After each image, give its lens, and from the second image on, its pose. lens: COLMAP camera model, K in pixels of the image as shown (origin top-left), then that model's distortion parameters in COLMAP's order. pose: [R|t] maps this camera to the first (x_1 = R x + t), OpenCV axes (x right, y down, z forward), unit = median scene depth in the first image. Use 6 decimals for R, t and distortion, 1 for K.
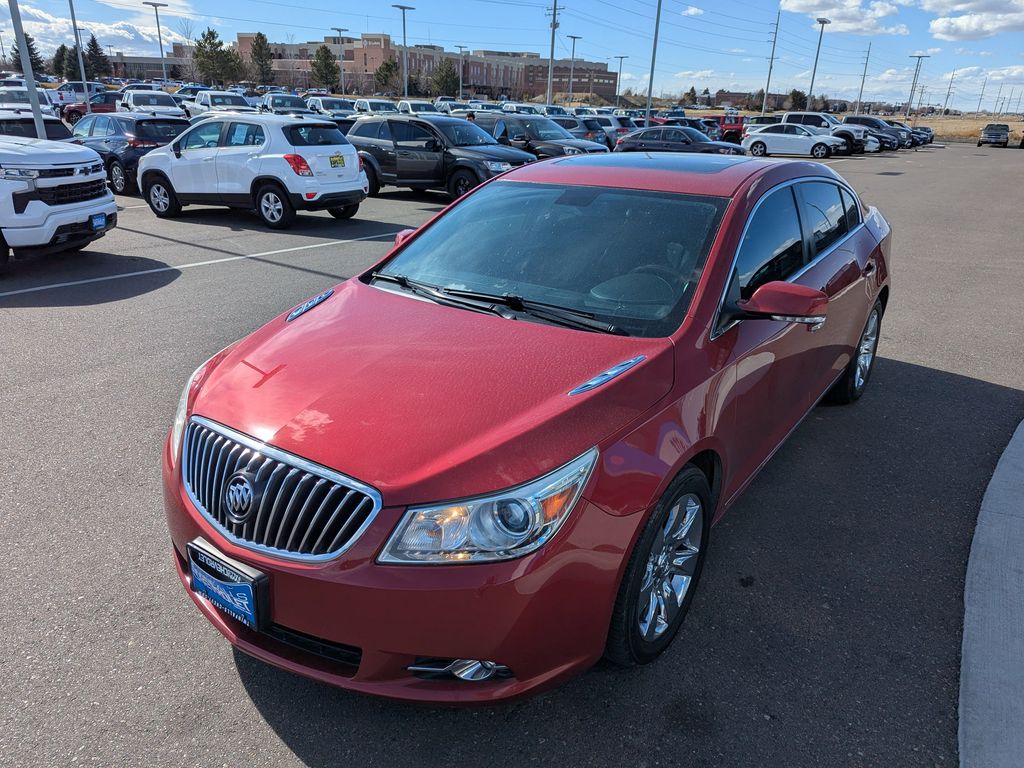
lens RADIAL K [[726.1, 0, 501.2], [0, 726.1, 381.4], [0, 0, 1]] dist [0.062039, -0.057747]
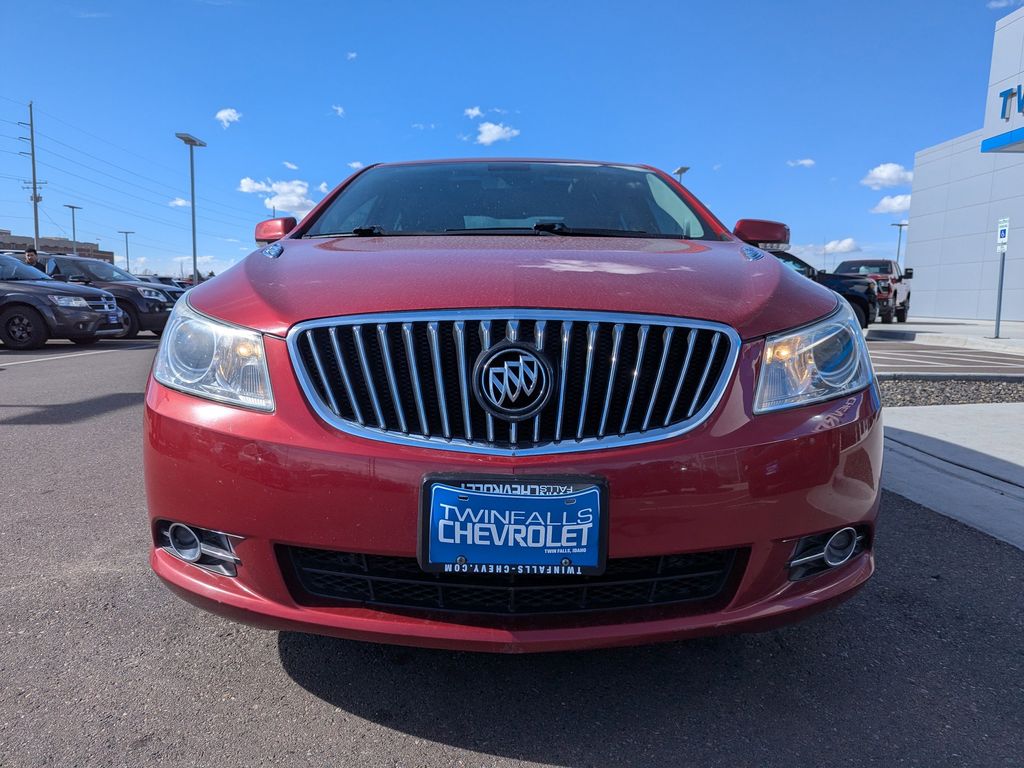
lens RADIAL K [[724.3, 0, 509.4], [0, 724.3, 380.5], [0, 0, 1]] dist [0.059874, -0.067422]
pose [[0.804935, -0.075540, 0.588535, -0.190674], [0.207972, 0.964860, -0.160599, 0.067301], [-0.555722, 0.251670, 0.792360, 0.129802]]
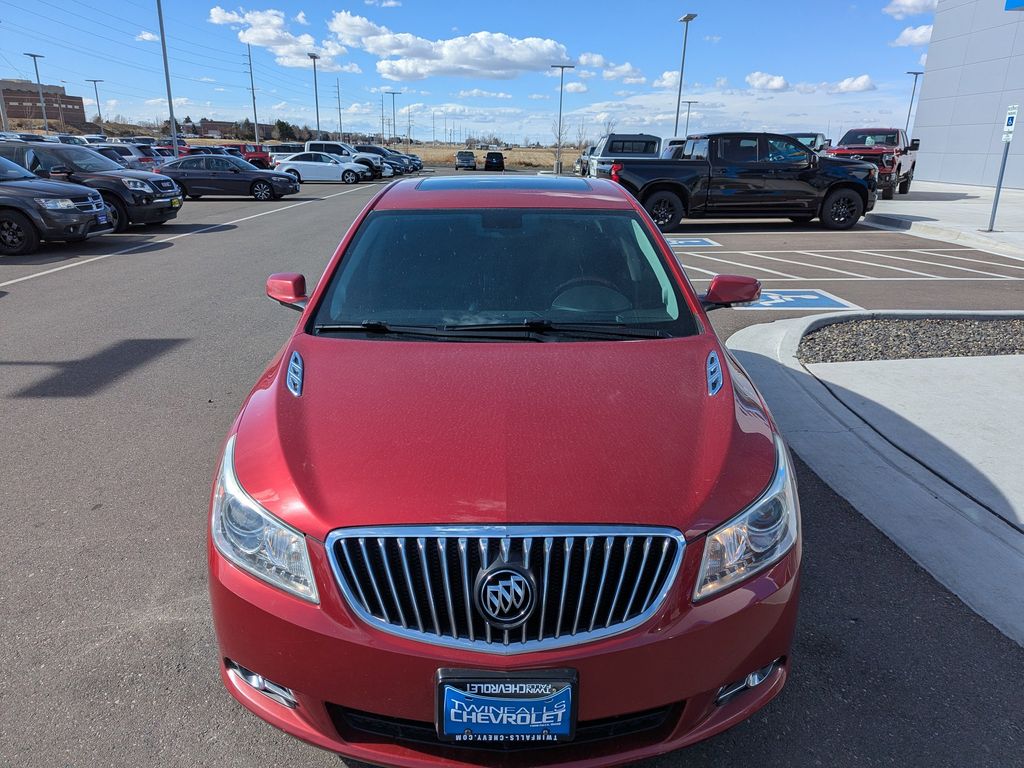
lens RADIAL K [[723.8, 0, 512.0], [0, 723.8, 384.0], [0, 0, 1]] dist [0.060043, -0.060779]
pose [[0.798543, -0.197074, 0.568763, -0.200278], [0.214556, 0.976013, 0.036948, -0.026854], [-0.562401, 0.092527, 0.821671, 0.078431]]
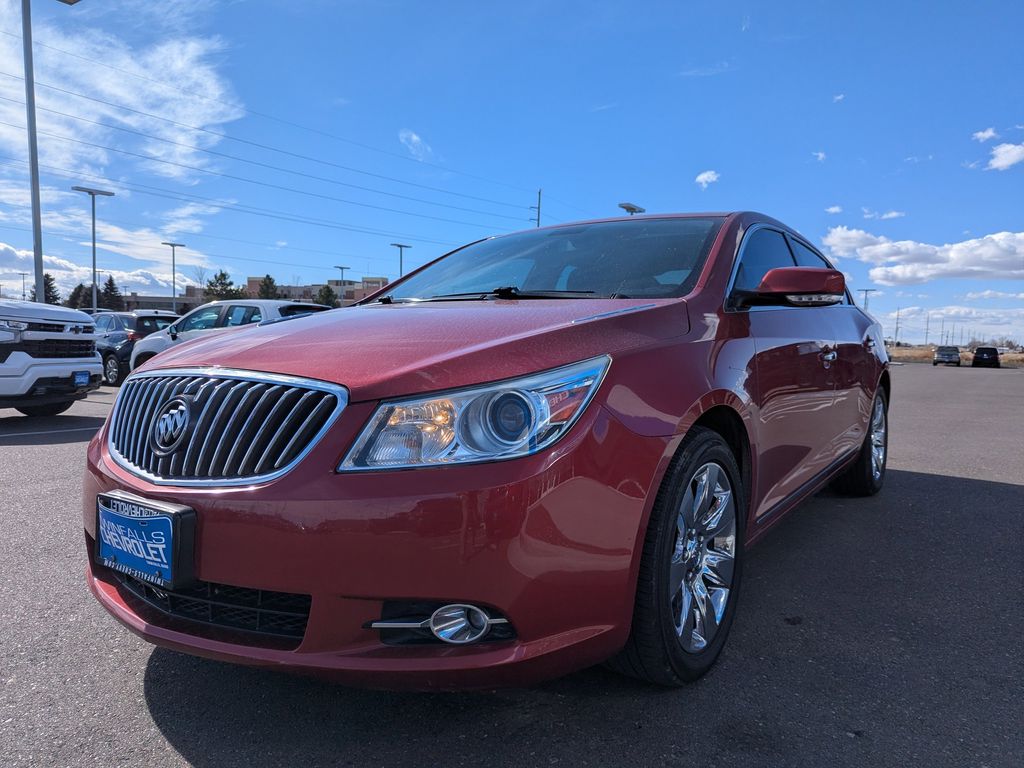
lens RADIAL K [[723.8, 0, 512.0], [0, 723.8, 384.0], [0, 0, 1]] dist [0.060043, -0.060779]
pose [[0.999506, -0.004725, 0.031082, -0.001832], [0.013604, 0.956295, -0.292086, 0.092515], [-0.028343, 0.292365, 0.955887, 0.053151]]
